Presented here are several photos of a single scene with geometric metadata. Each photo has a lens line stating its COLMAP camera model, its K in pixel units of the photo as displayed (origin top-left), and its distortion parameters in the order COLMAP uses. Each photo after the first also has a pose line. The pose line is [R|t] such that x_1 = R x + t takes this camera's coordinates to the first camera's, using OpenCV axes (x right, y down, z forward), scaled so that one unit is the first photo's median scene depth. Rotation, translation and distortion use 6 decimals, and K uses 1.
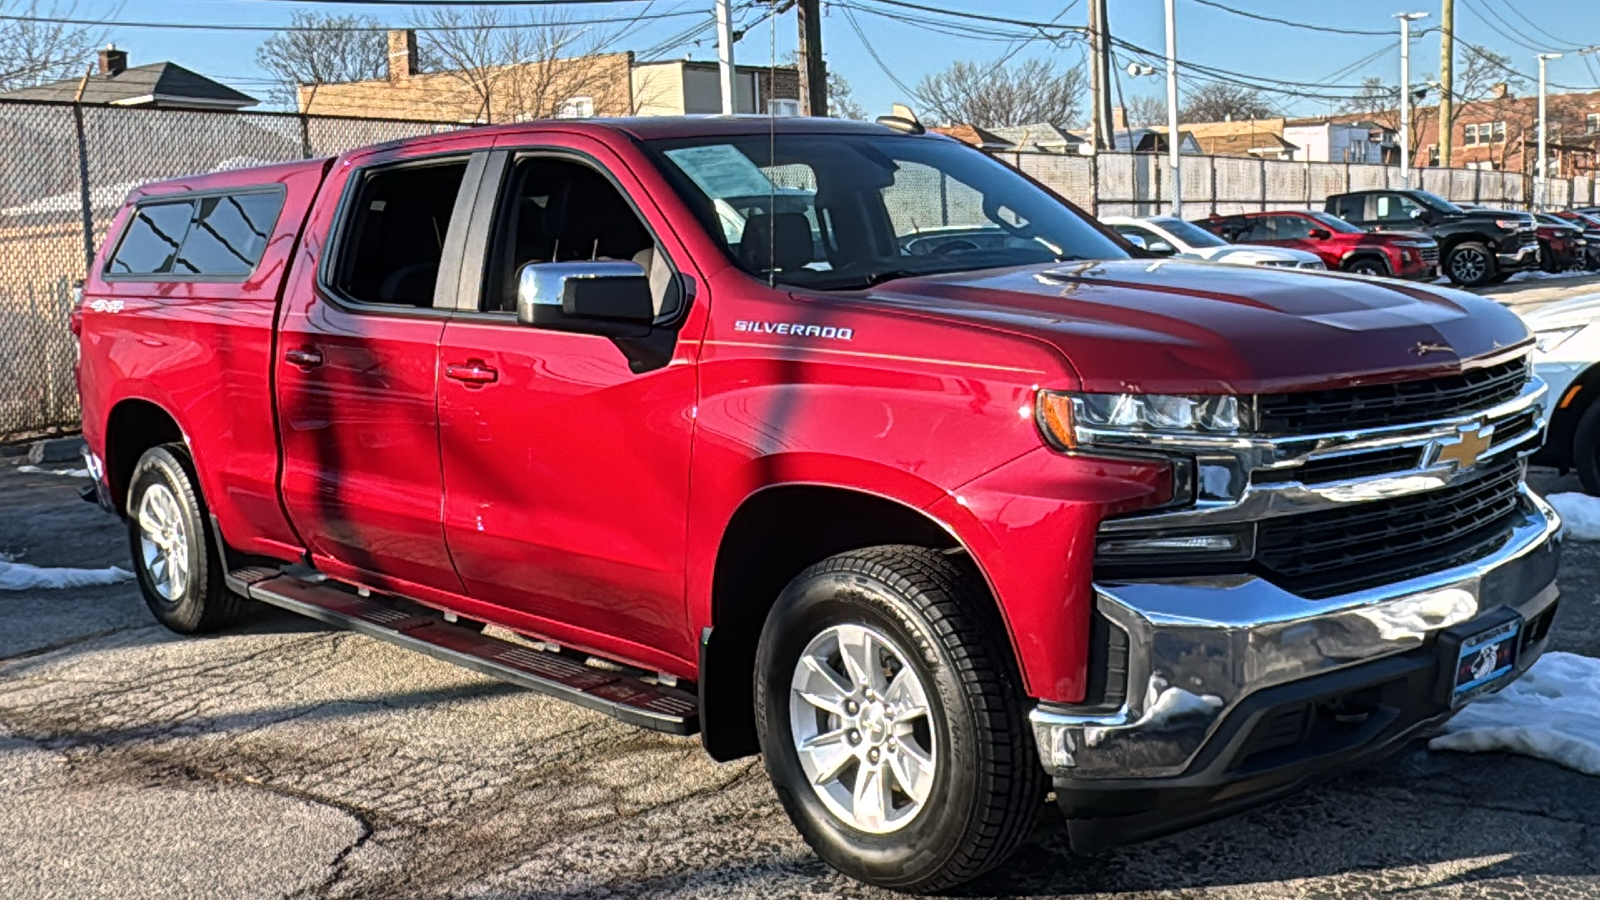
lens RADIAL K [[1653.5, 0, 800.0], [0, 1653.5, 450.0], [0, 0, 1]] dist [-0.003740, 0.004968]
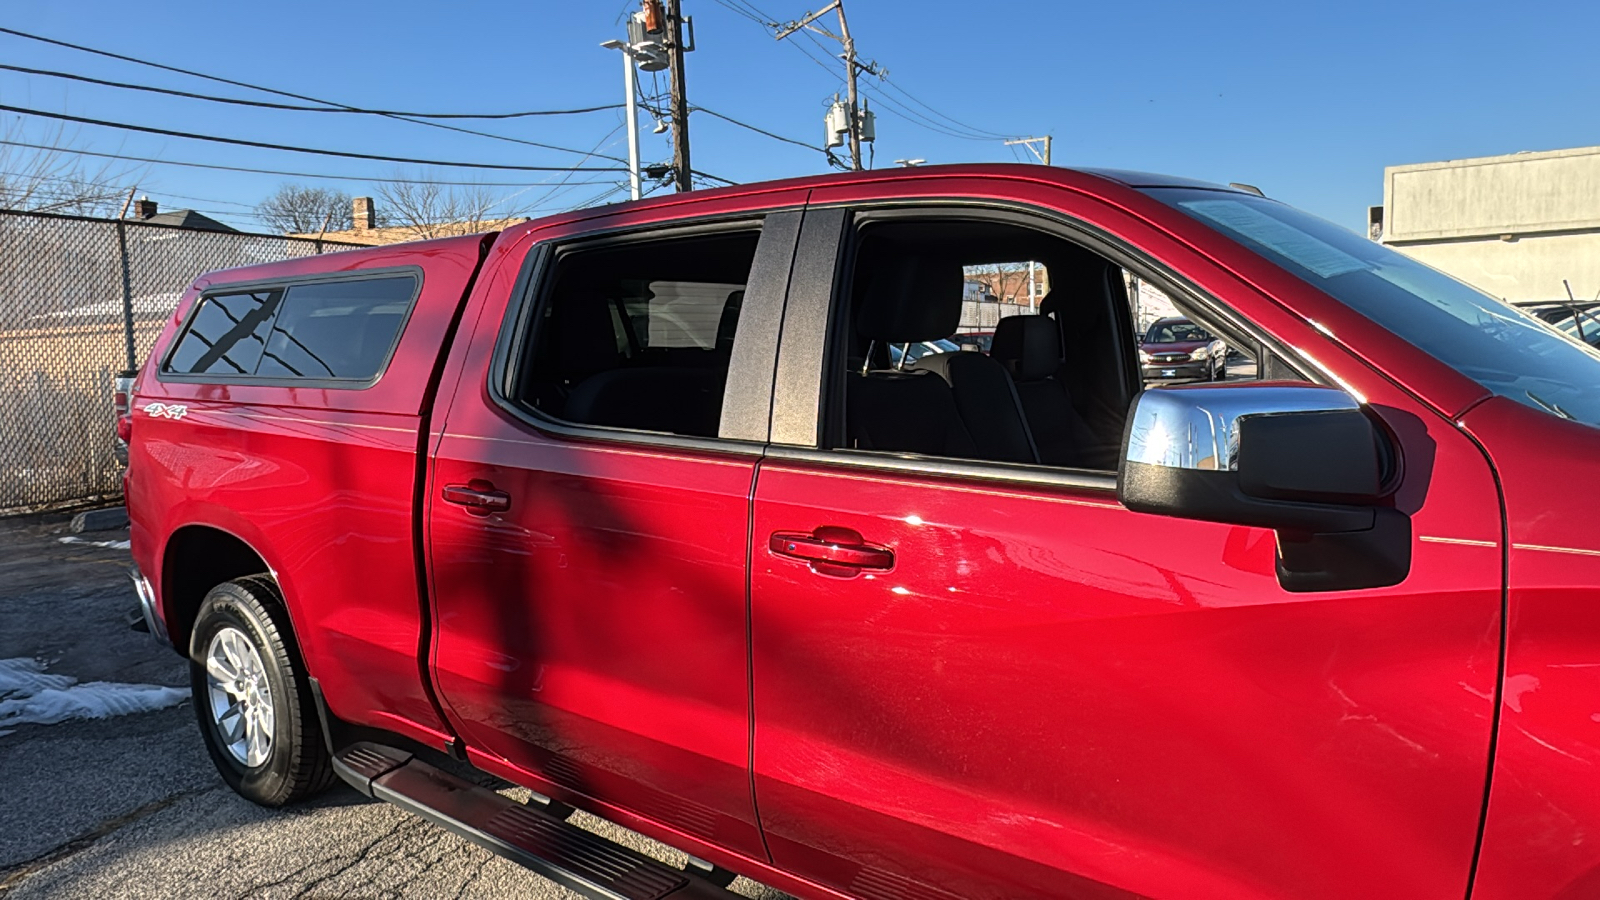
lens RADIAL K [[1026.6, 0, 800.0], [0, 1026.6, 450.0], [0, 0, 1]] dist [-0.002144, 0.002268]
pose [[0.984277, -0.002450, 0.176614, -0.231465], [0.007164, 0.999635, -0.026060, -0.061884], [-0.176486, 0.026915, 0.983935, 0.512152]]
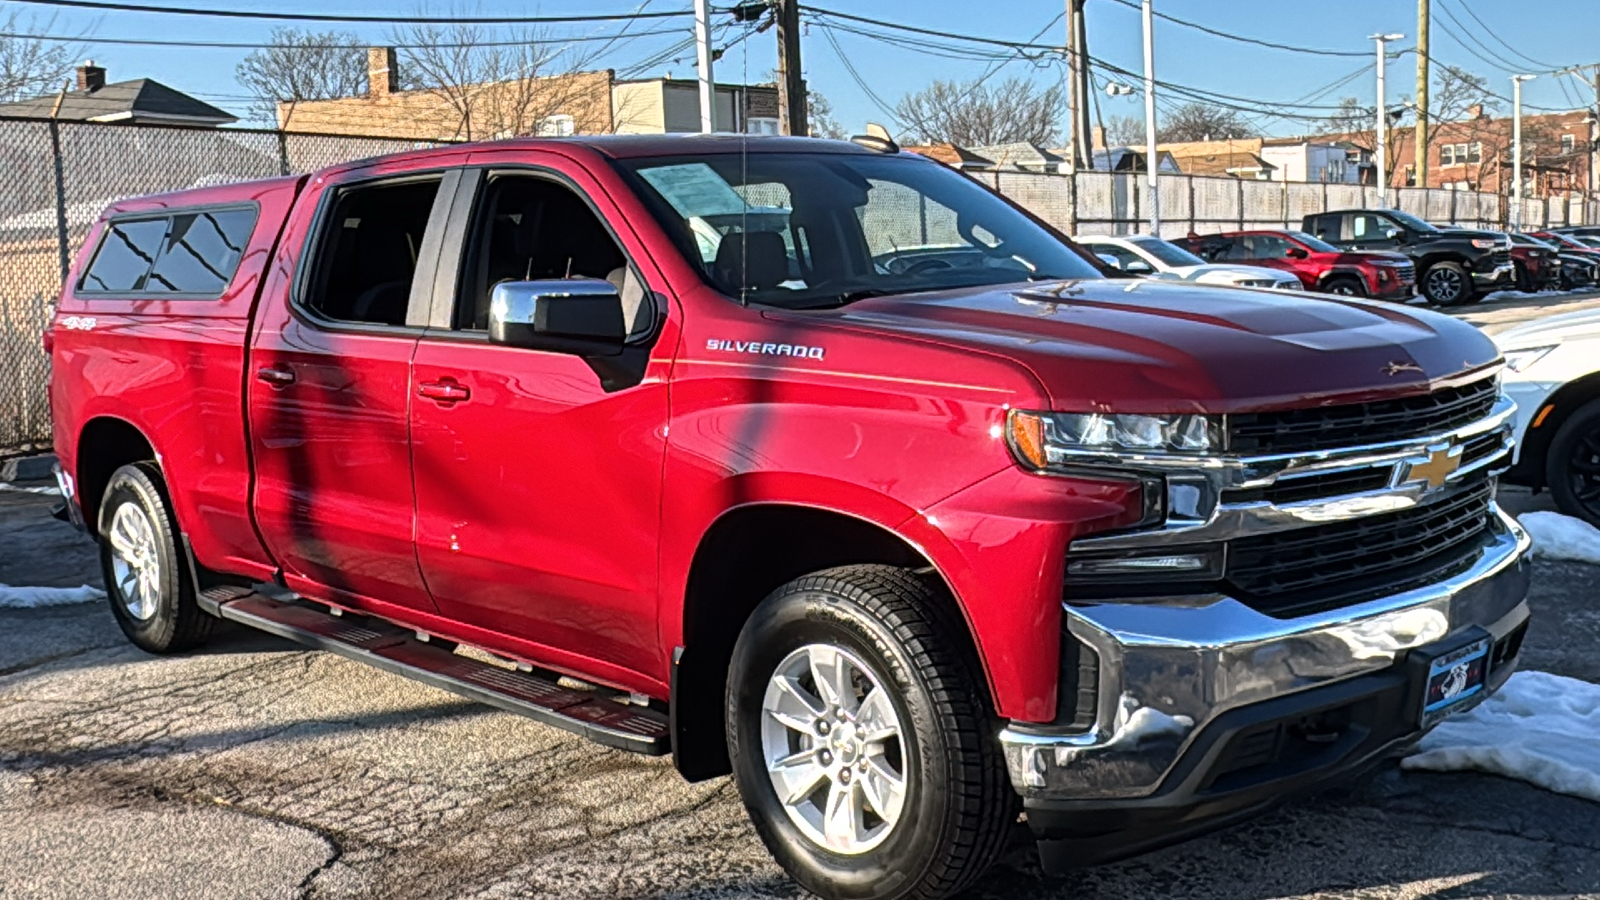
lens RADIAL K [[1653.5, 0, 800.0], [0, 1653.5, 450.0], [0, 0, 1]] dist [-0.003740, 0.004968]
pose [[0.999932, 0.000808, 0.011666, 0.003706], [-0.000682, 0.999942, -0.010757, -0.000547], [-0.011674, 0.010748, 0.999874, 0.001198]]
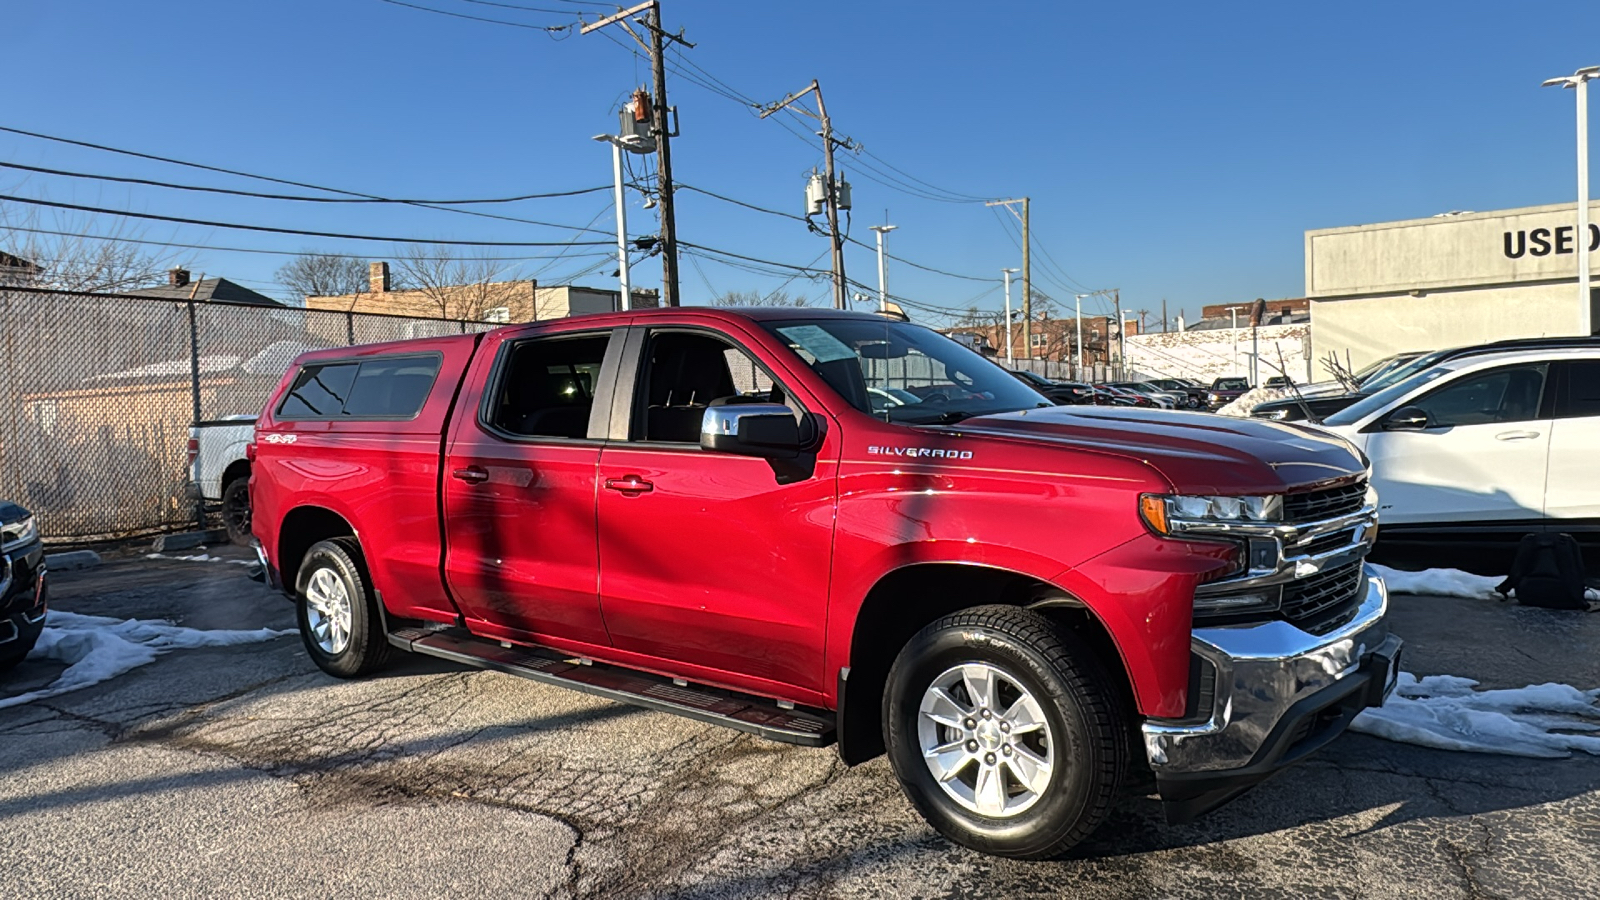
lens RADIAL K [[1025.0, 0, 800.0], [0, 1025.0, 450.0], [0, 0, 1]] dist [-0.000383, -0.000943]
pose [[0.985635, -0.002888, 0.168864, -0.167770], [0.016054, 0.996928, -0.076659, -0.006357], [-0.168124, 0.078269, 0.982654, 0.107461]]
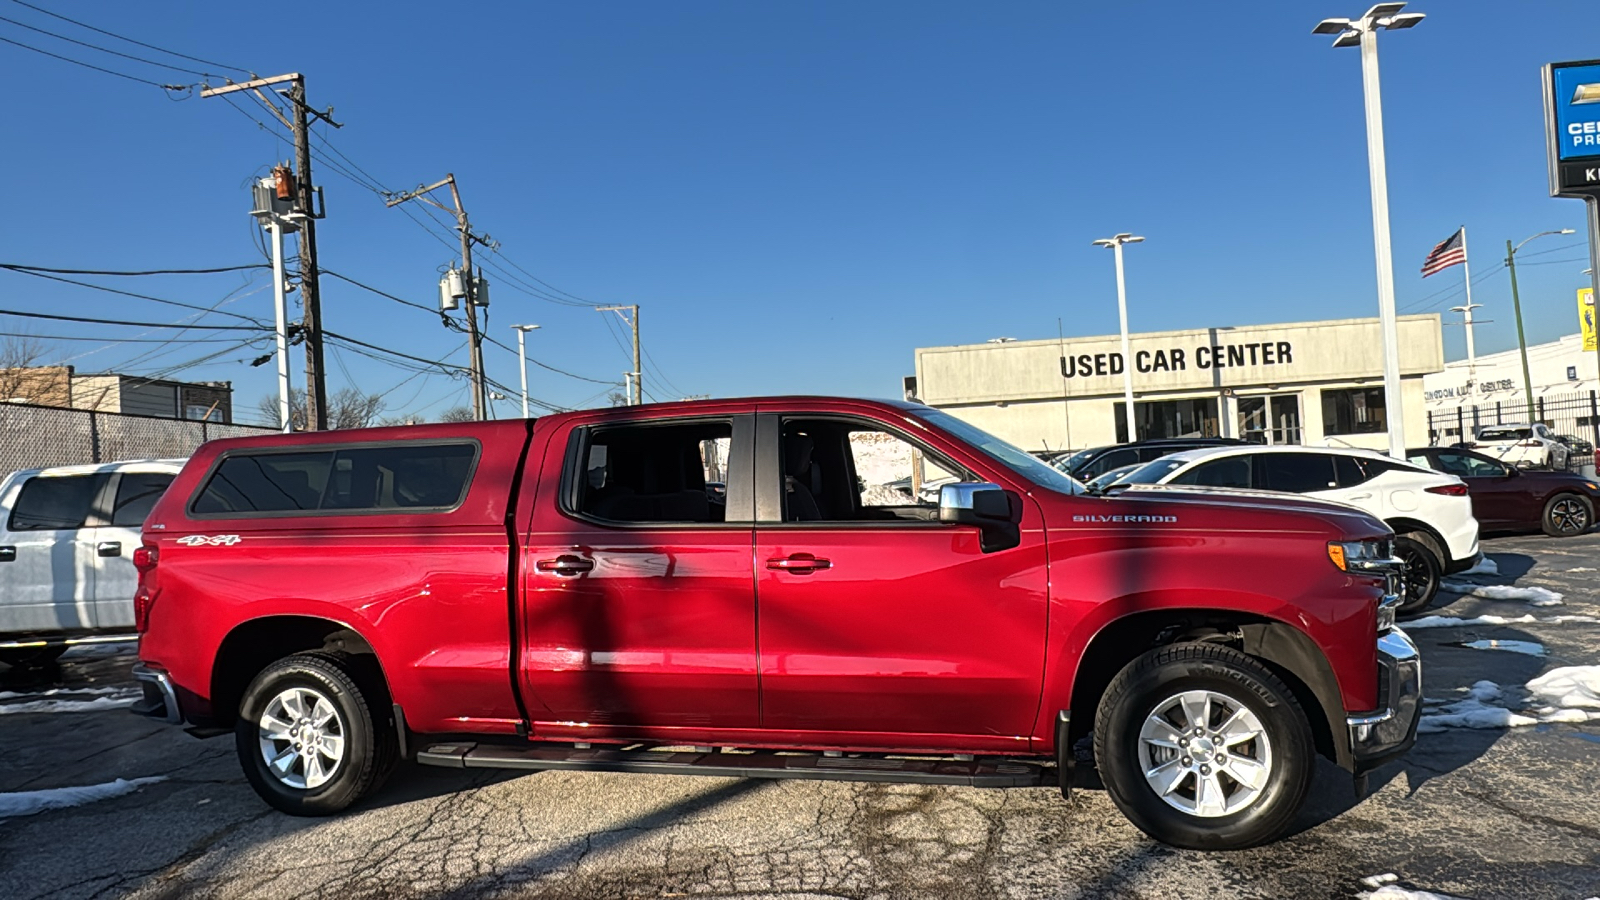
lens RADIAL K [[1025.0, 0, 800.0], [0, 1025.0, 450.0], [0, 0, 1]] dist [-0.000383, -0.000943]
pose [[0.834939, 0.017173, 0.550075, -0.574973], [0.081836, 0.984527, -0.154951, -0.004639], [-0.544225, 0.174391, 0.820614, 0.204894]]
